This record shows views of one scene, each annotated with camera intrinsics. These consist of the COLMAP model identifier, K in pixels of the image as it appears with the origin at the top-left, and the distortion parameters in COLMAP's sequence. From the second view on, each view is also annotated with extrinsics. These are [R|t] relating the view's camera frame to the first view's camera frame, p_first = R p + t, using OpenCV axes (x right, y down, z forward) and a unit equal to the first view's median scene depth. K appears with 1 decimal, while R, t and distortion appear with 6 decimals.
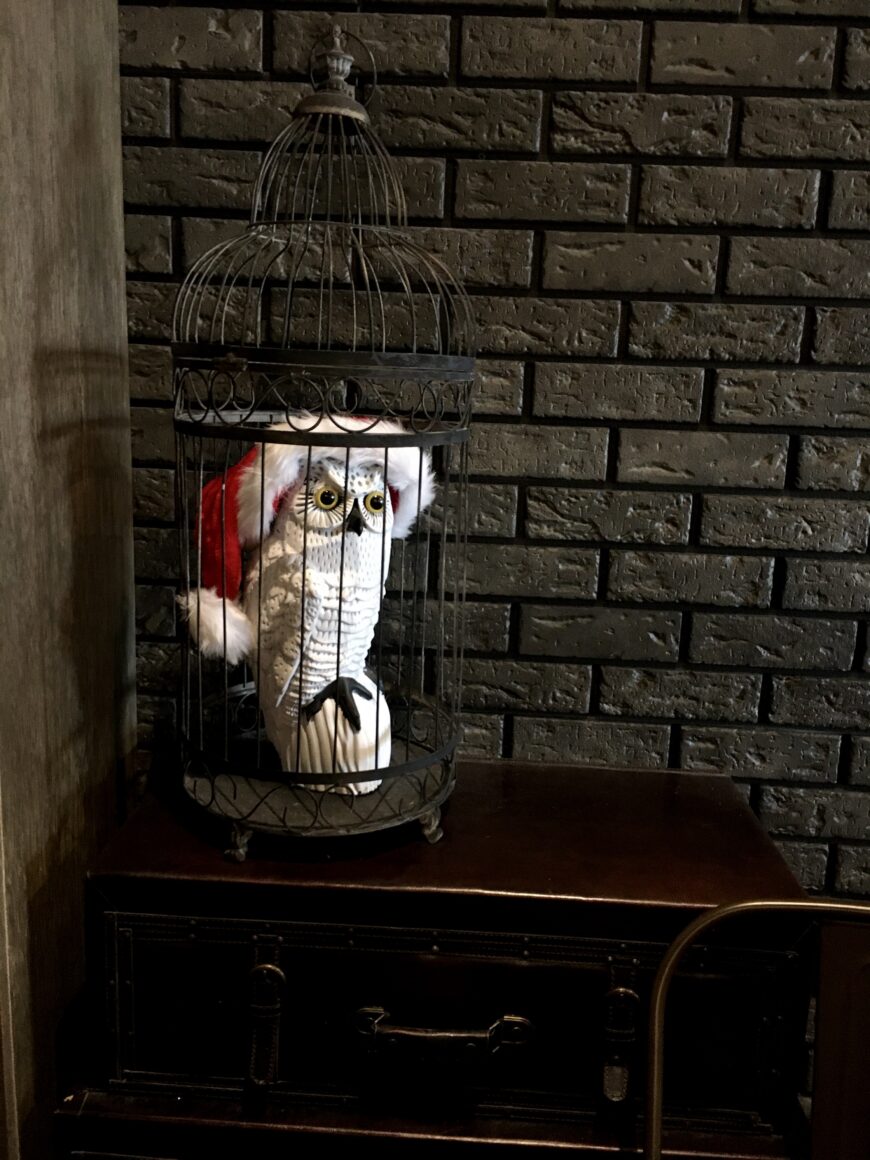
lens RADIAL K [[990.7, 0, 435.2], [0, 990.7, 586.5], [0, 0, 1]] dist [0.056388, -0.071495]
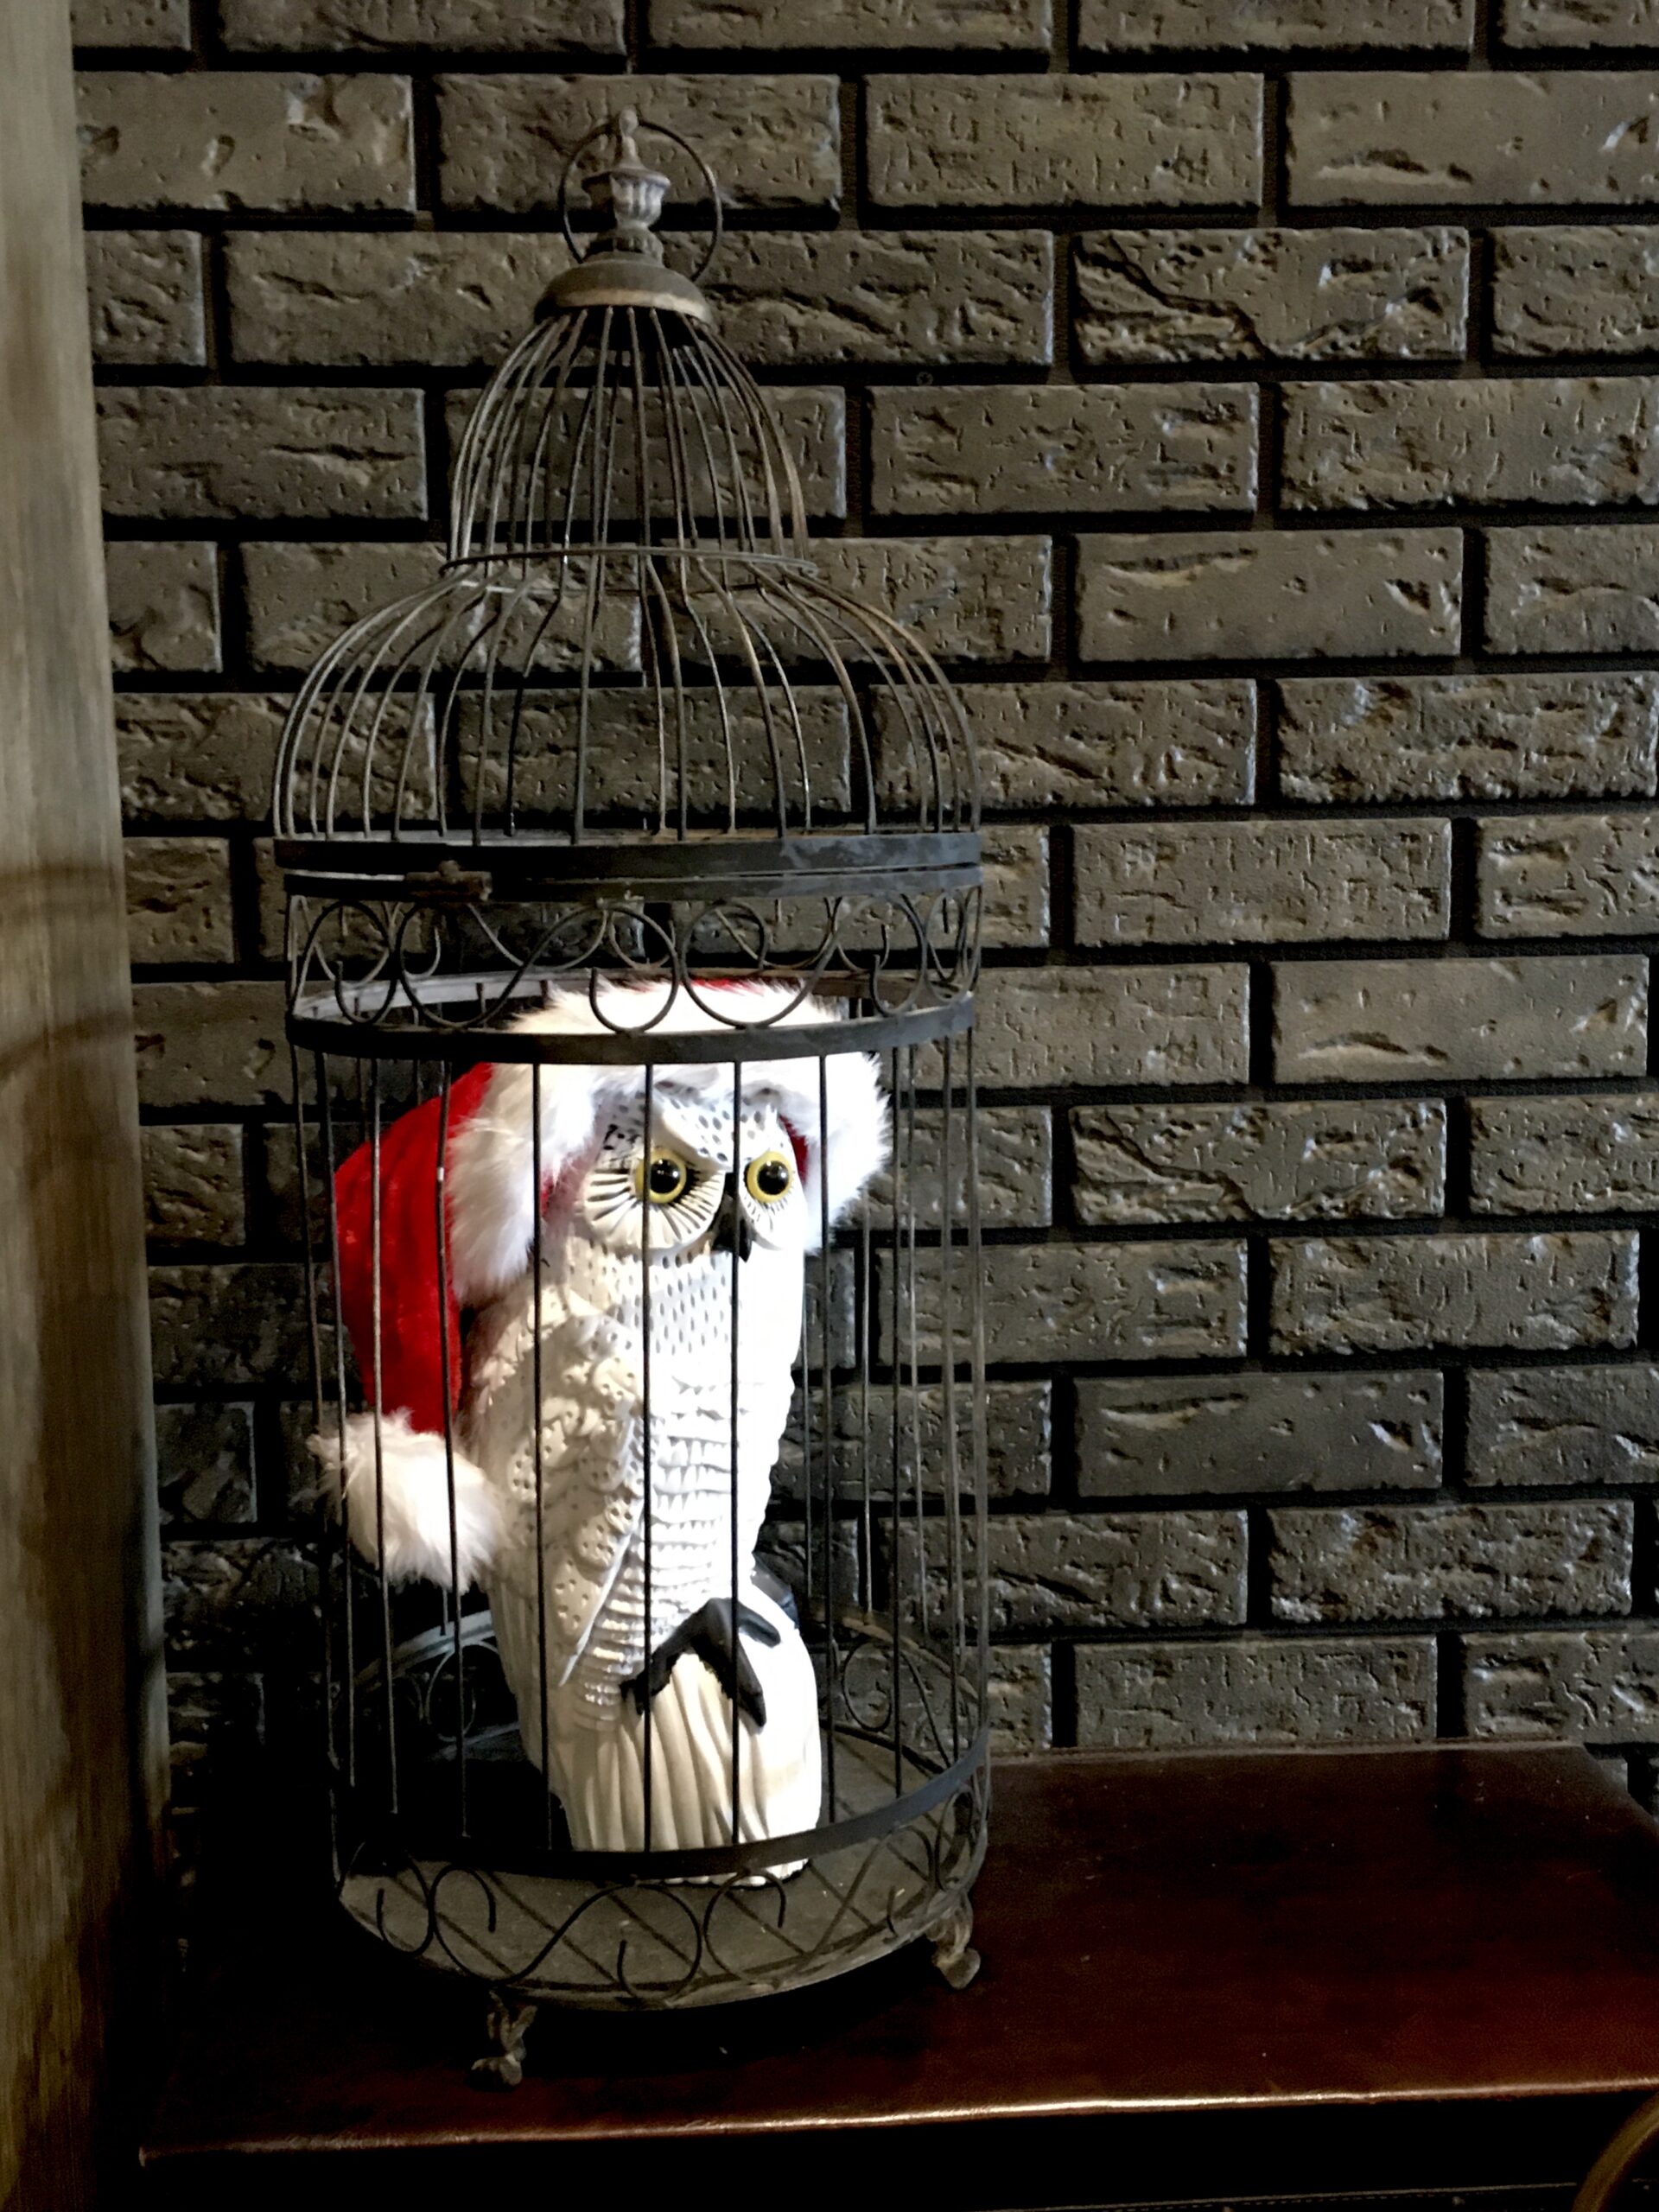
lens RADIAL K [[2260.7, 0, 828.0], [0, 2260.7, 1112.6], [0, 0, 1]] dist [0.040117, 0.000000]
pose [[0.994226, -0.066854, 0.083935, -0.101971], [0.073364, 0.994326, -0.077028, -0.032124], [-0.078309, 0.082741, 0.993490, 0.029008]]
